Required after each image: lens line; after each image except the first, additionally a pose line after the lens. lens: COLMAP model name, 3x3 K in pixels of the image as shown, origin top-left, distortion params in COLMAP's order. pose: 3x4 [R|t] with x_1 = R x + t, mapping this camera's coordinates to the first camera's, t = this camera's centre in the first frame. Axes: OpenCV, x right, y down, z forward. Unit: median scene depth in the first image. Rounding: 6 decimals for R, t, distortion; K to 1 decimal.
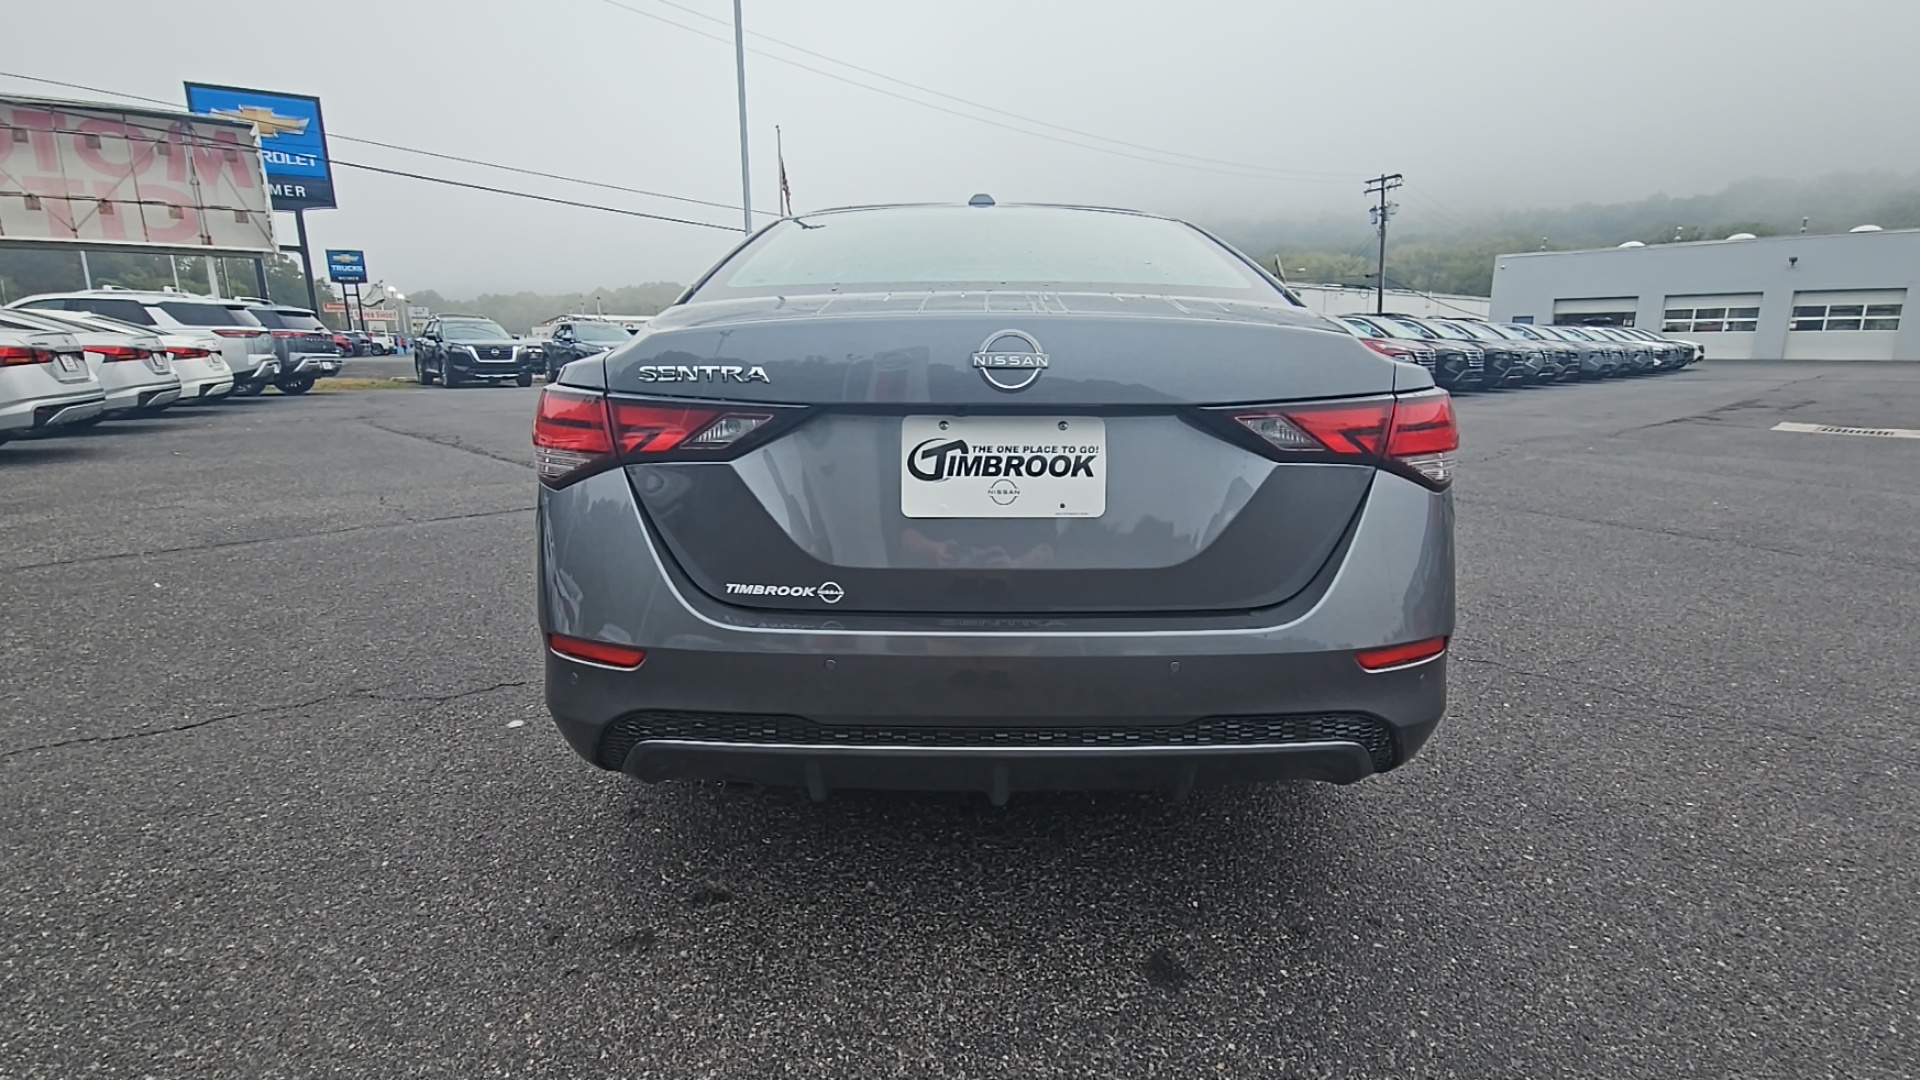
lens RADIAL K [[830.6, 0, 962.7], [0, 830.6, 546.6], [0, 0, 1]] dist [0.001549, -0.004608]
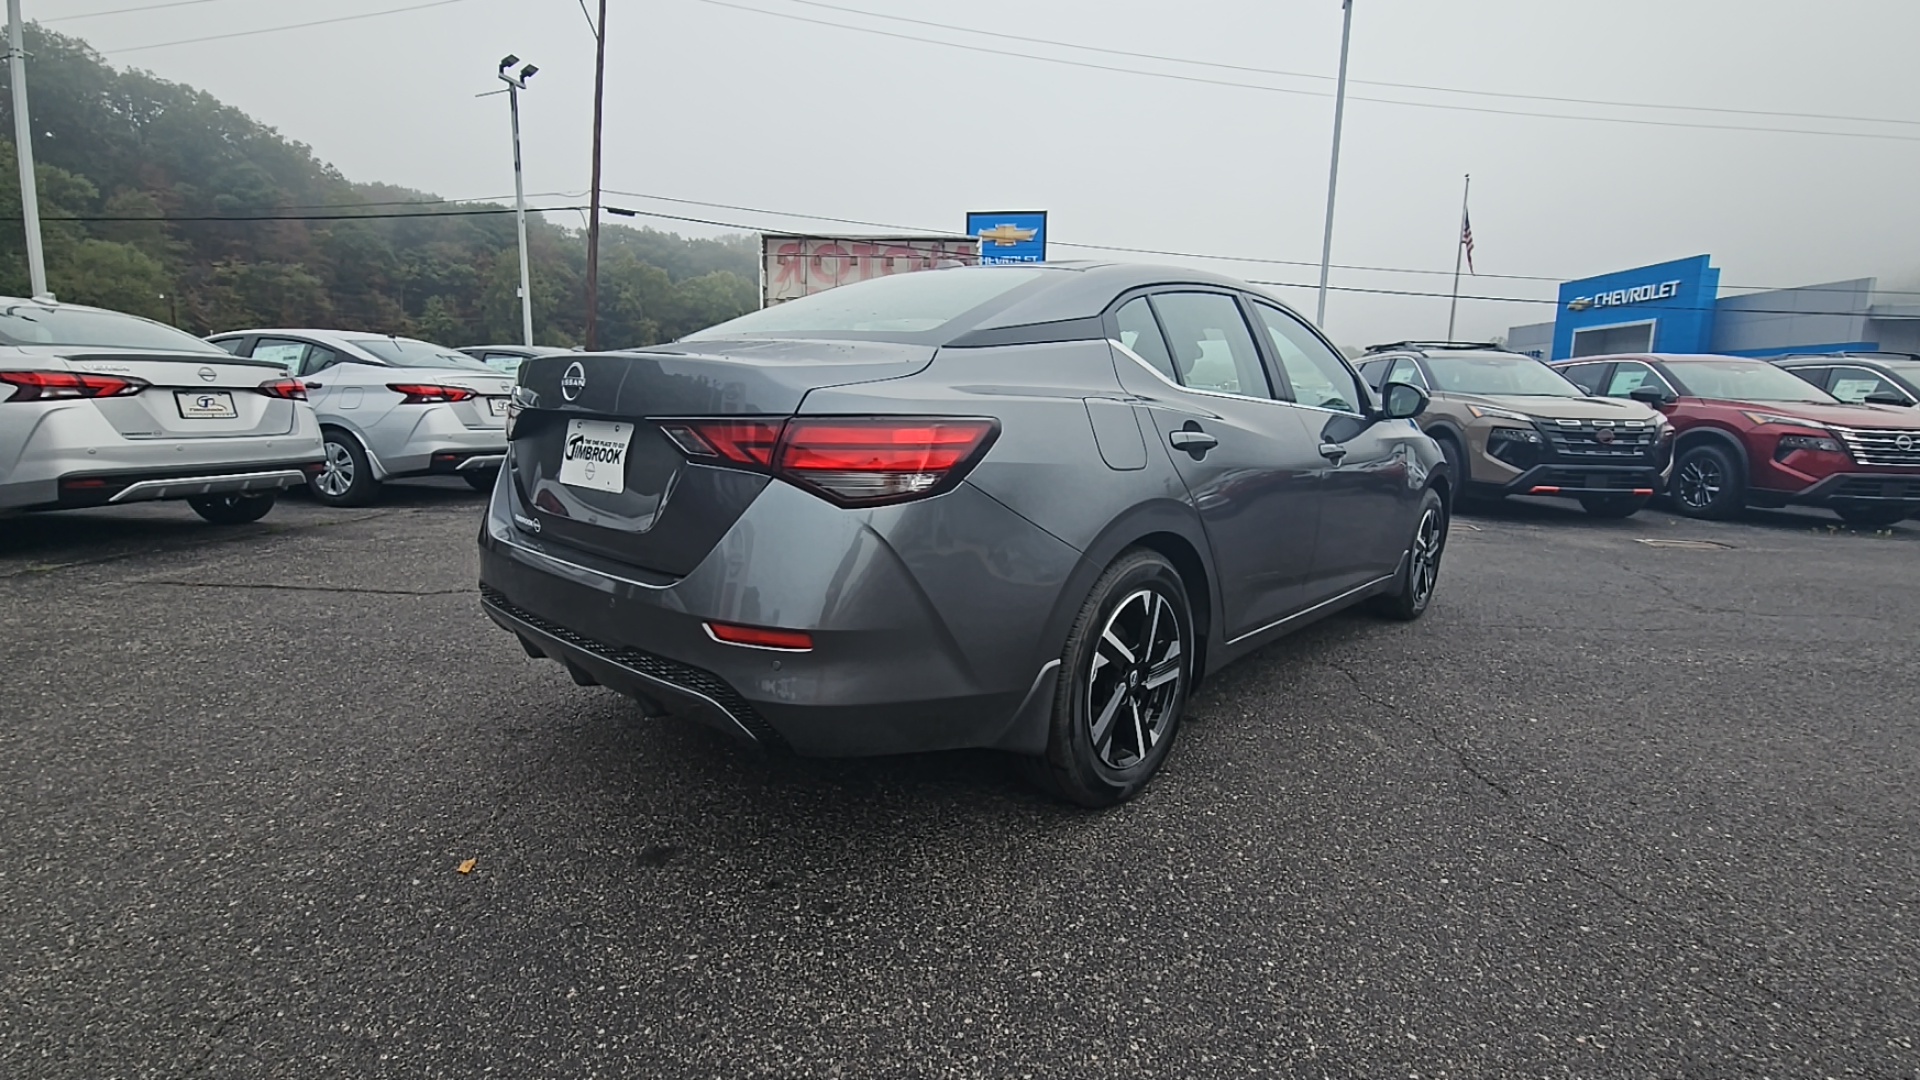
lens RADIAL K [[830.6, 0, 962.7], [0, 830.6, 546.6], [0, 0, 1]] dist [0.001549, -0.004608]
pose [[0.757404, 0.130737, -0.639724, 1.544476], [-0.178234, 0.983938, -0.009939, -0.035249], [0.628149, 0.121548, 0.768540, 0.283523]]
